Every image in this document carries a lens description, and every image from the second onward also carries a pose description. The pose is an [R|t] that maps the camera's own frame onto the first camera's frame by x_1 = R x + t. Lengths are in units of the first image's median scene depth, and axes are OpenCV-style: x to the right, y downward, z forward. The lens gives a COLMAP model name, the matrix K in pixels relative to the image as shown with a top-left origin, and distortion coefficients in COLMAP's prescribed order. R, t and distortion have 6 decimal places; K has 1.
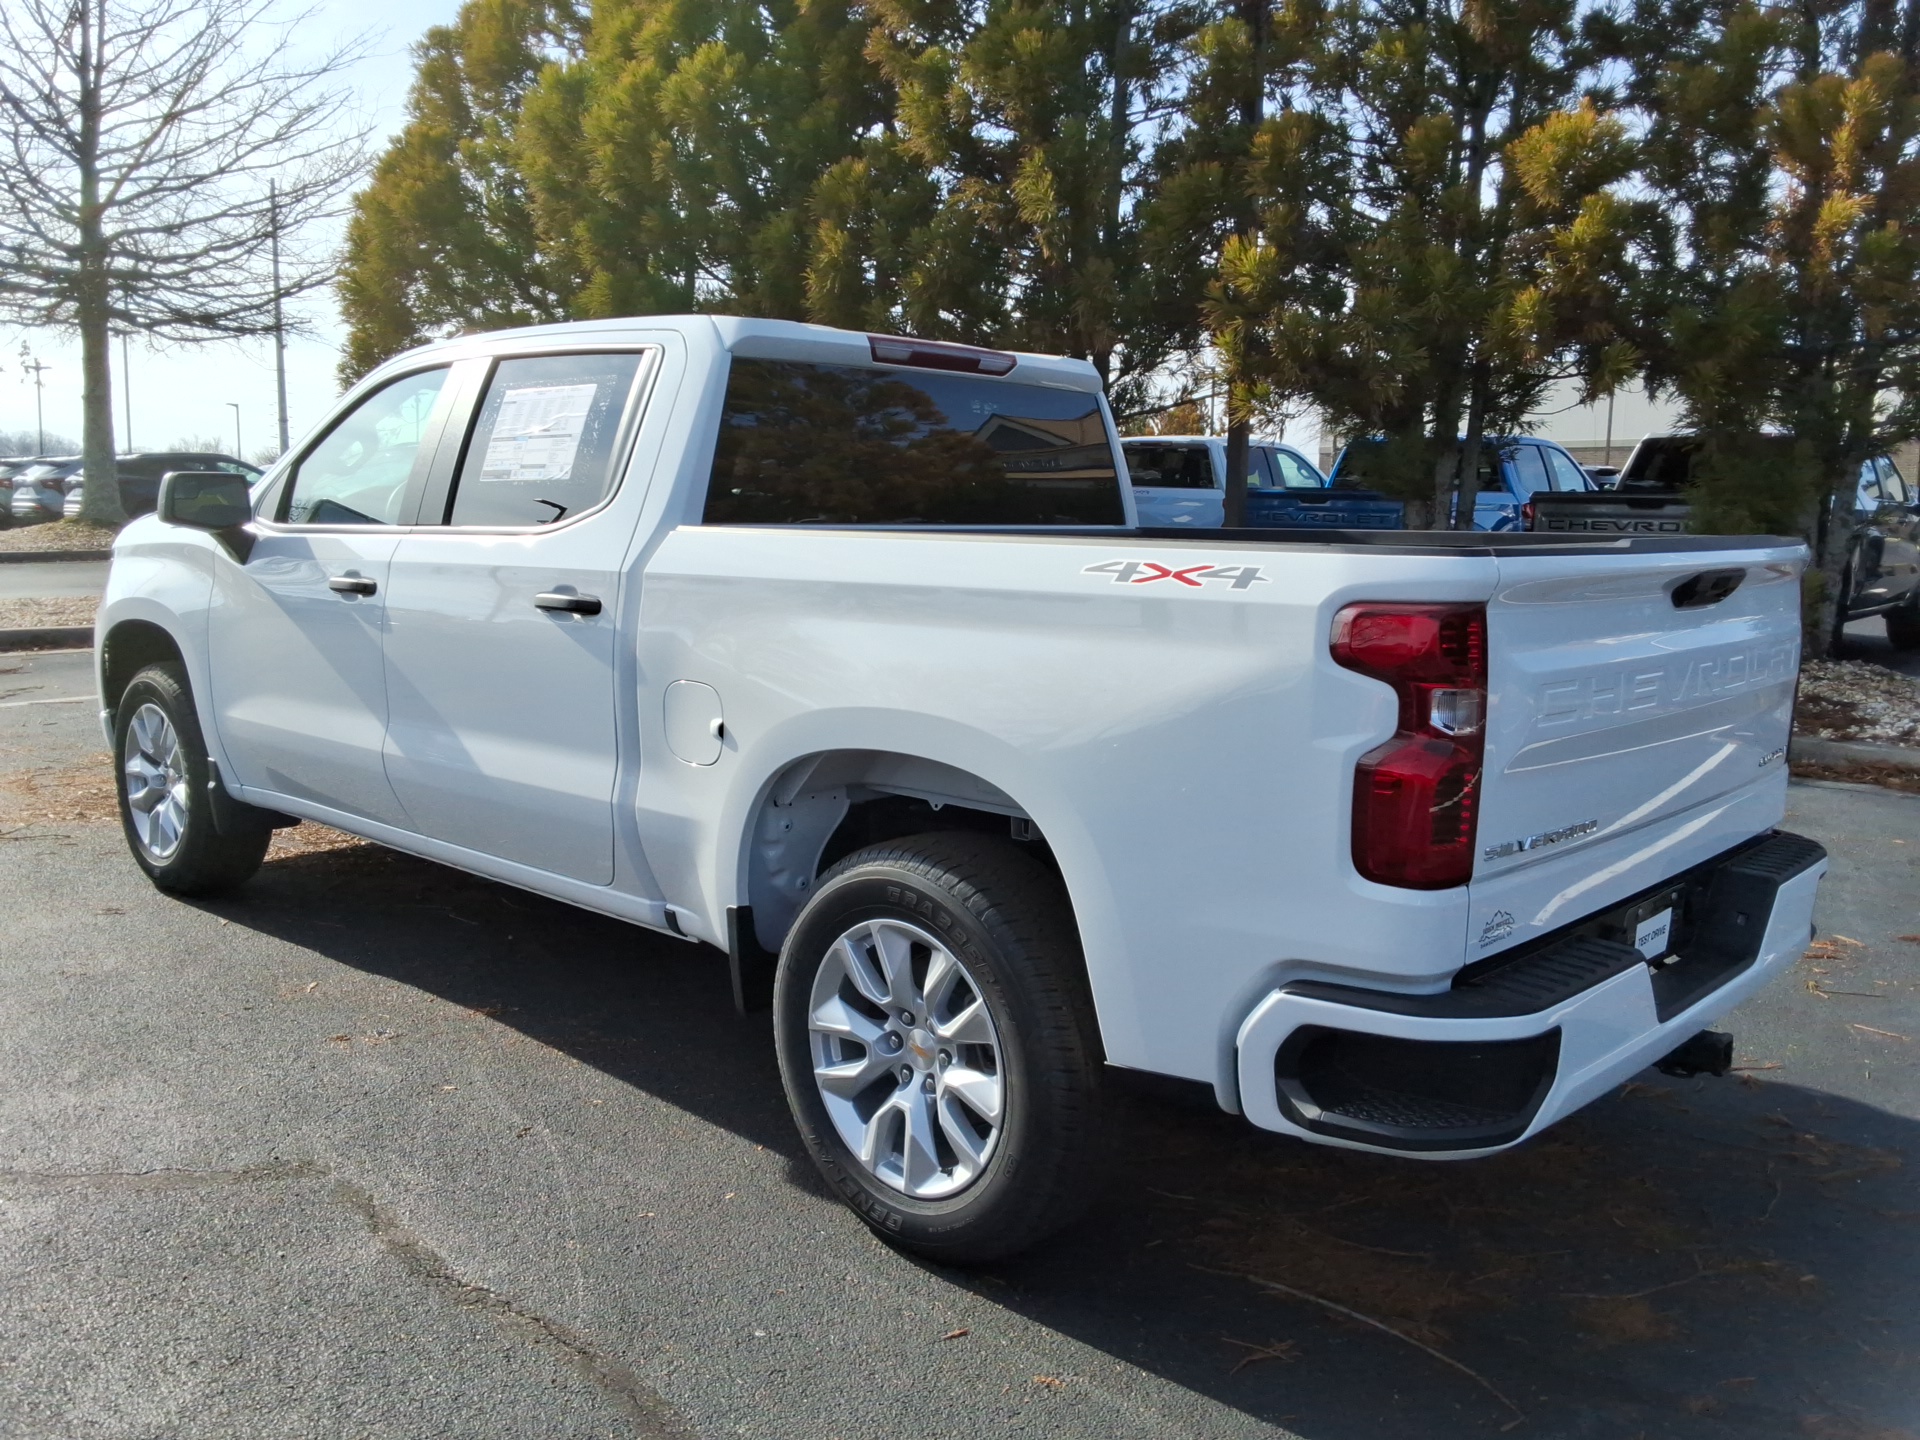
lens RADIAL K [[1565.4, 0, 979.8], [0, 1565.4, 720.8], [0, 0, 1]] dist [0.098919, -0.147461]
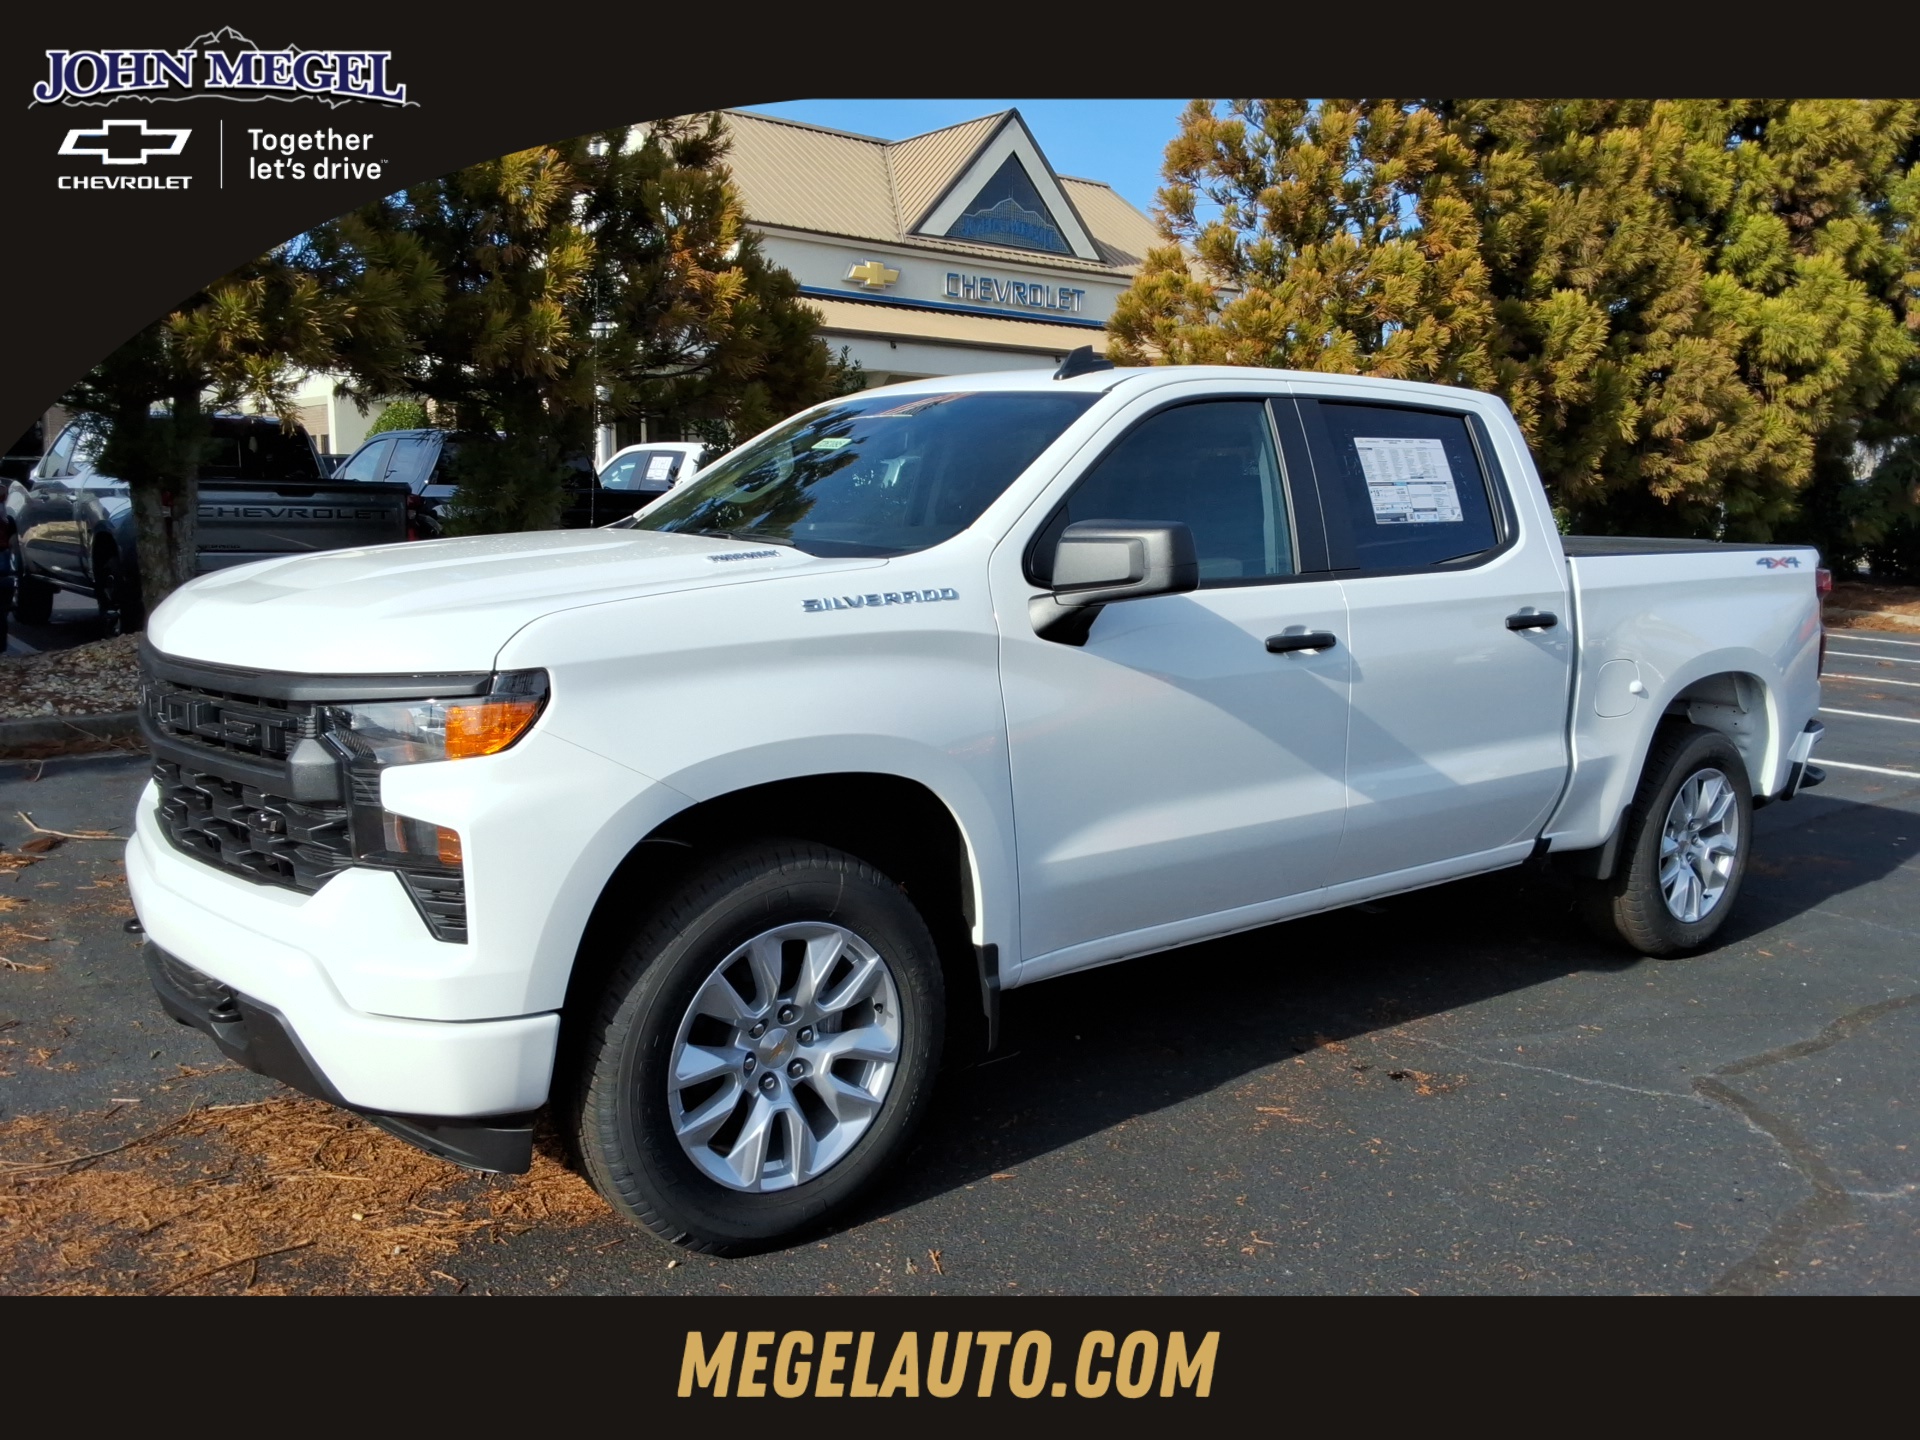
lens RADIAL K [[1565.4, 0, 1001.6], [0, 1565.4, 720.8], [0, 0, 1]] dist [0.098919, -0.147461]
pose [[0.127648, -0.152891, 0.979965, -1.411546], [0.123708, 0.982786, 0.137217, -0.200266], [-0.984074, 0.103714, 0.144364, 1.124520]]
